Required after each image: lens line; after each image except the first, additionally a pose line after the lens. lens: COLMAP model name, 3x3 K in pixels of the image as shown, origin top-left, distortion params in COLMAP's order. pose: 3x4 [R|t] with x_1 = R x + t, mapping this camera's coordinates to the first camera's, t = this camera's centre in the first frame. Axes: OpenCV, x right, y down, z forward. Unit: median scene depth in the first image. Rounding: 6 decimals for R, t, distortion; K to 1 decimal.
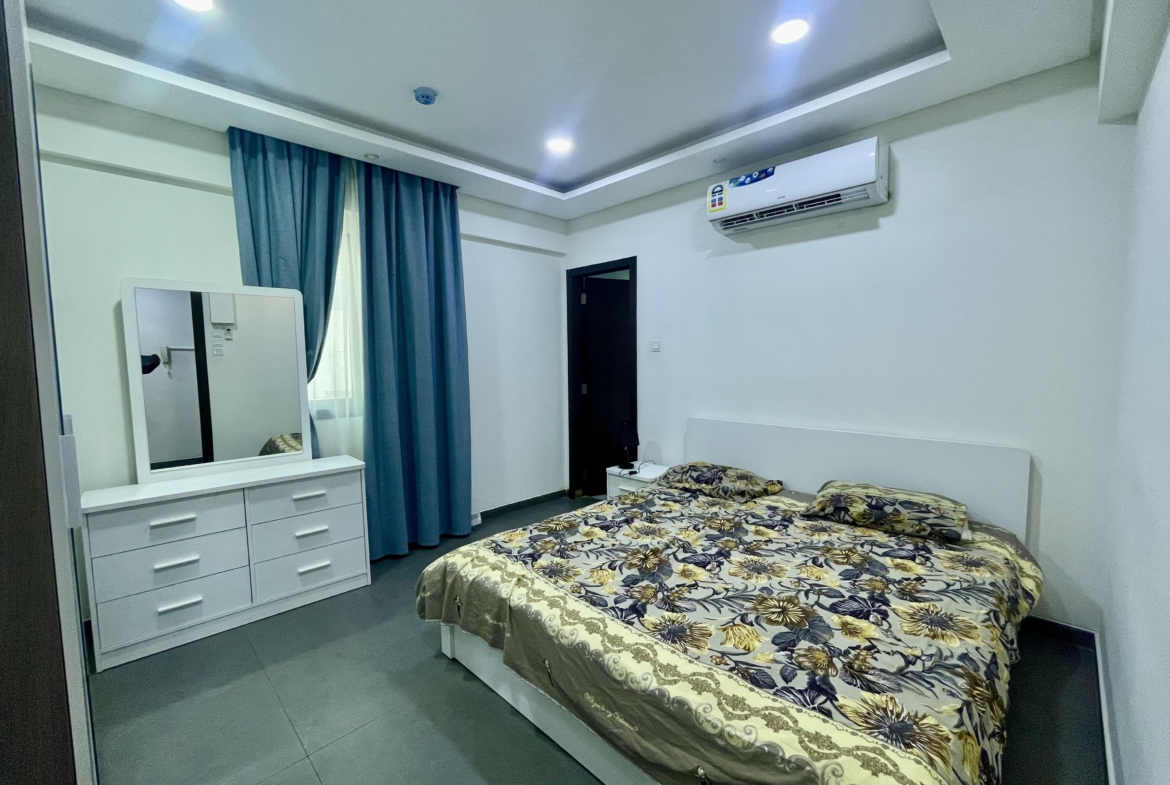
lens RADIAL K [[474.3, 0, 583.6], [0, 474.3, 396.6], [0, 0, 1]] dist [-0.007804, -0.000857]
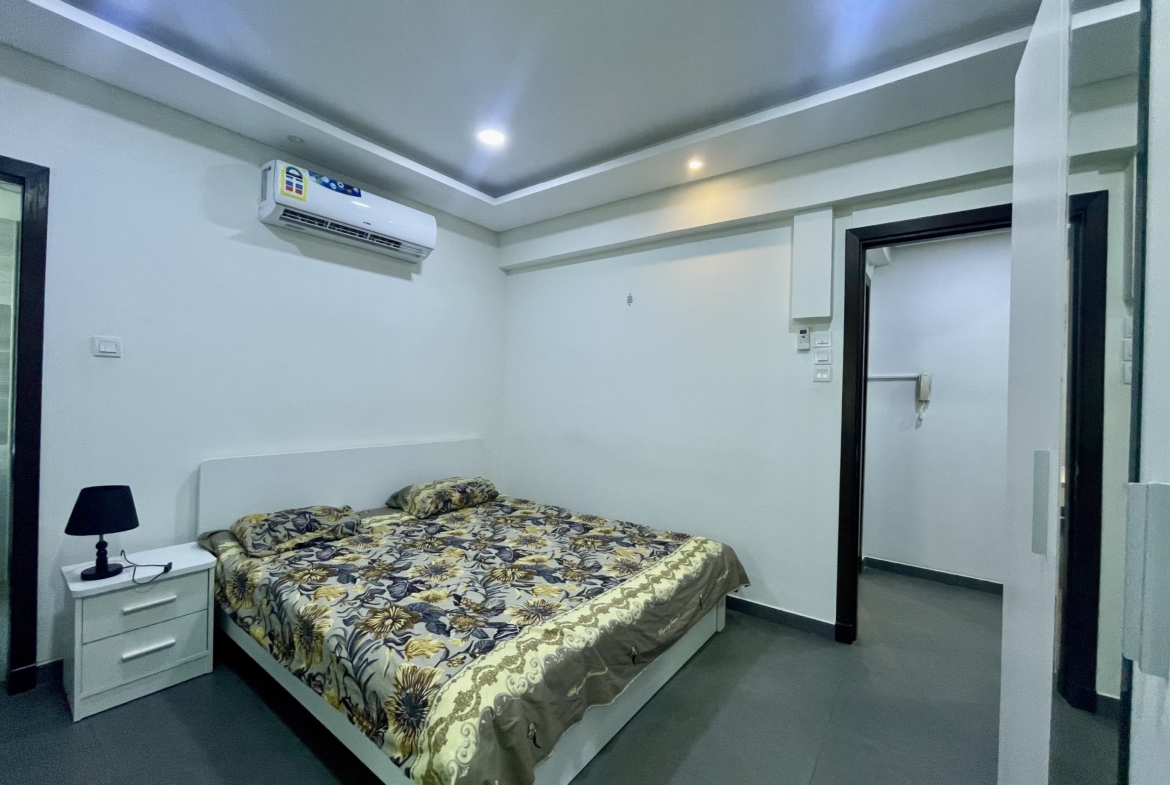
lens RADIAL K [[474.3, 0, 585.2], [0, 474.3, 389.6], [0, 0, 1]] dist [-0.007804, -0.000857]
pose [[-0.151166, 0.014739, 0.988398, -0.801318], [0.056908, 0.998360, -0.006184, -0.032543], [-0.986869, 0.055313, -0.151757, 0.853875]]
